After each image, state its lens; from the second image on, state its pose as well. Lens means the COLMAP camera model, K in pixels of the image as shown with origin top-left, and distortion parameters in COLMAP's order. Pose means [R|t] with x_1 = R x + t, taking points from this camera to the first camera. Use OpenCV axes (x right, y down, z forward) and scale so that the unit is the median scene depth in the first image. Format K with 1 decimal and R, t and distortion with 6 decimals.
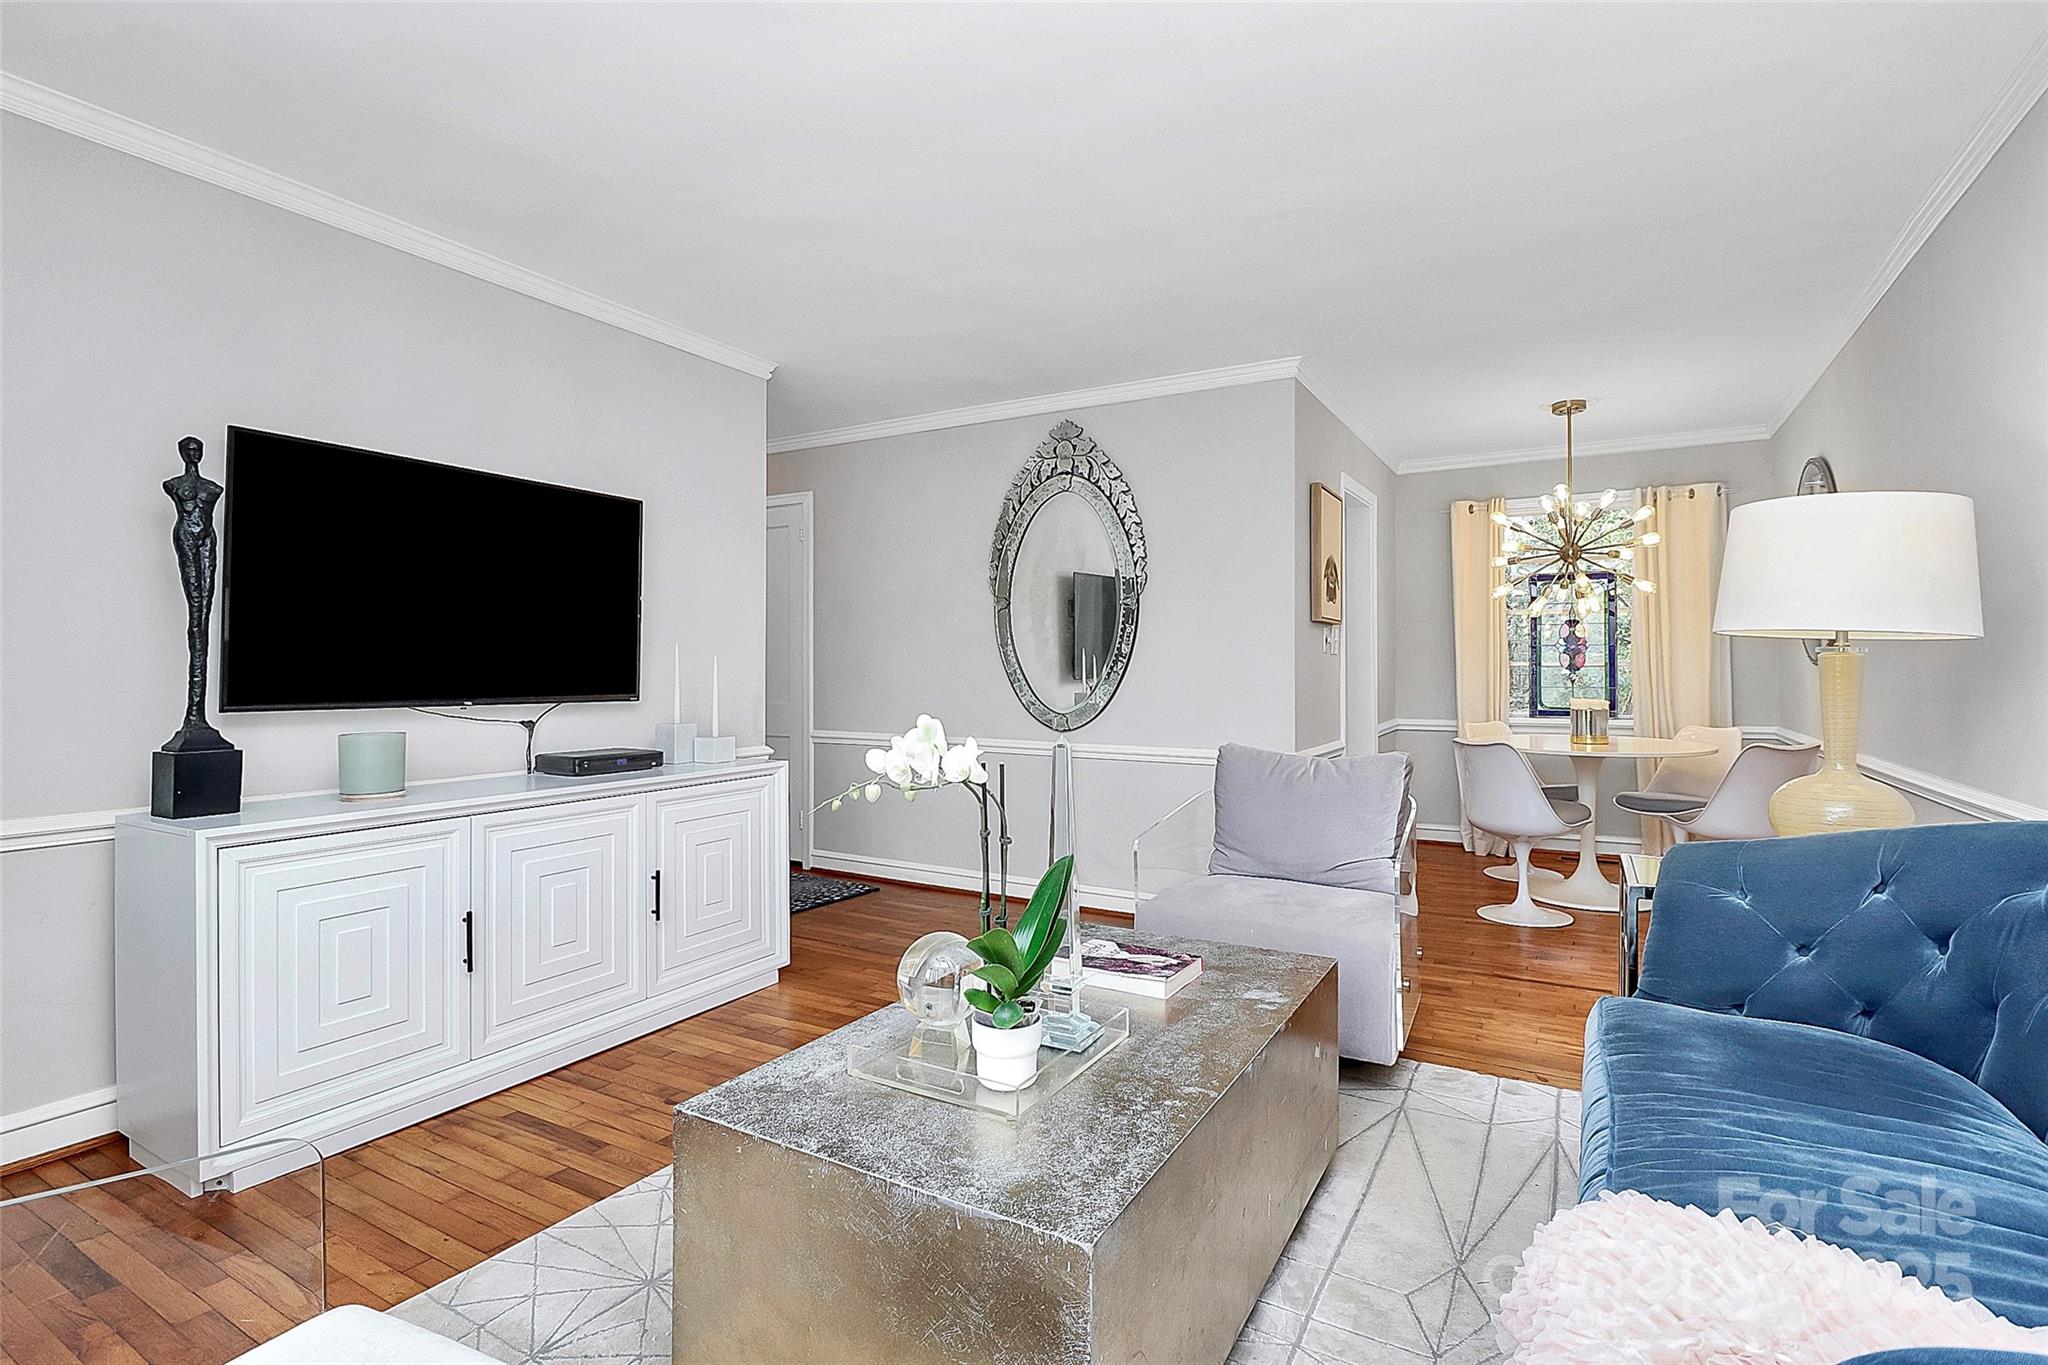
lens RADIAL K [[976.9, 0, 1024.0], [0, 976.9, 682.5], [0, 0, 1]] dist [0.000332, -0.011461]
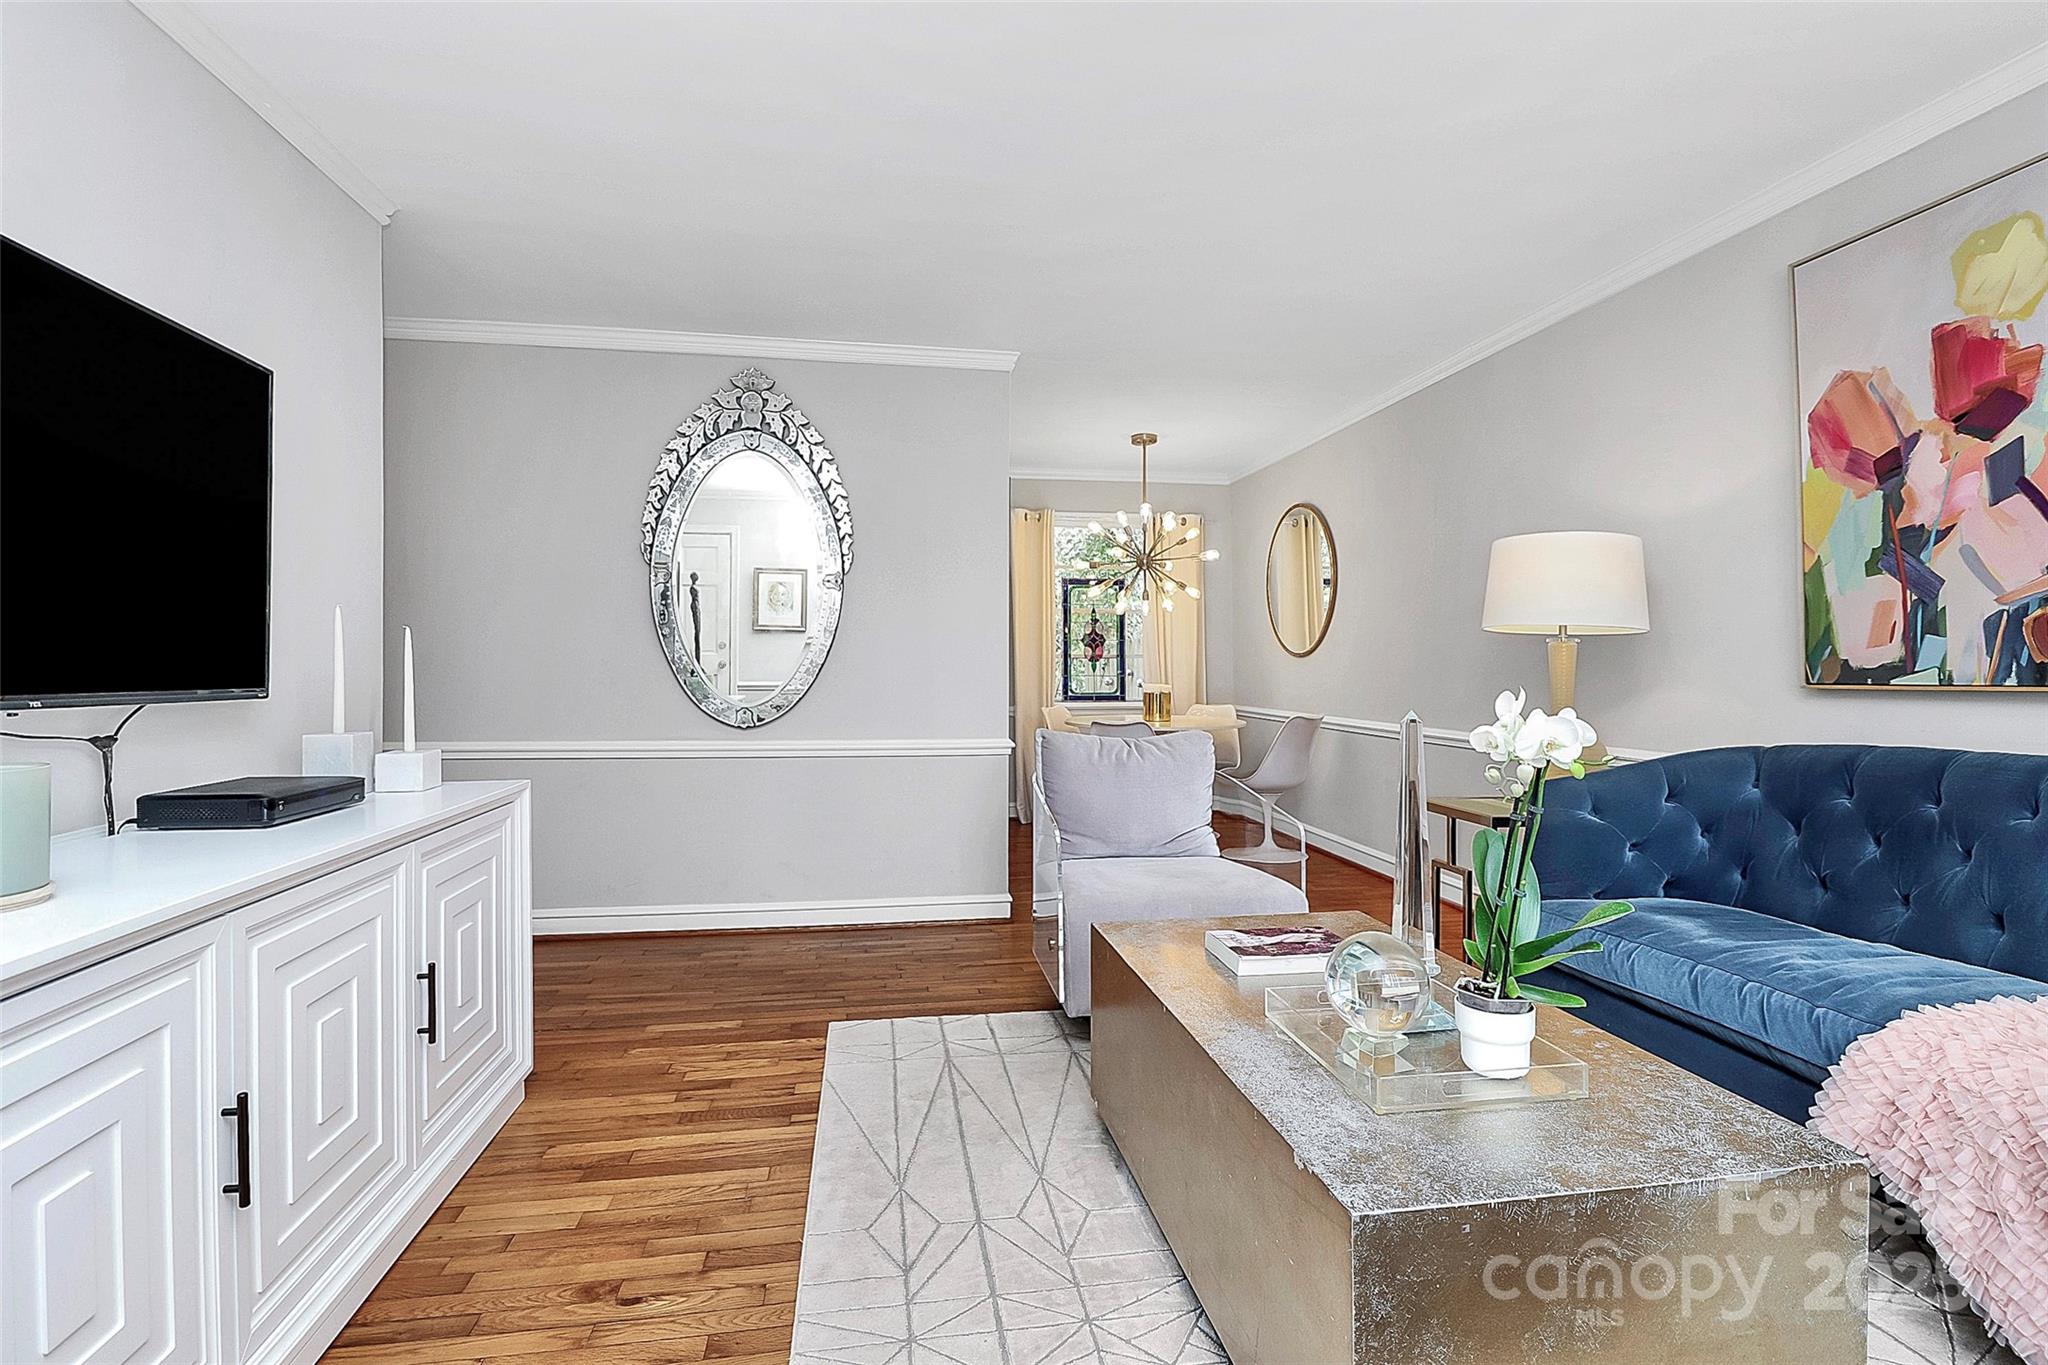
lens RADIAL K [[975.4, 0, 1026.2], [0, 975.4, 666.3], [0, 0, 1]] dist [-0.002799, -0.011139]
pose [[0.772002, 0.001752, 0.635618, -0.330736], [0.006606, 0.999920, -0.010779, 0.007310], [-0.635586, 0.012520, 0.771928, 0.187271]]
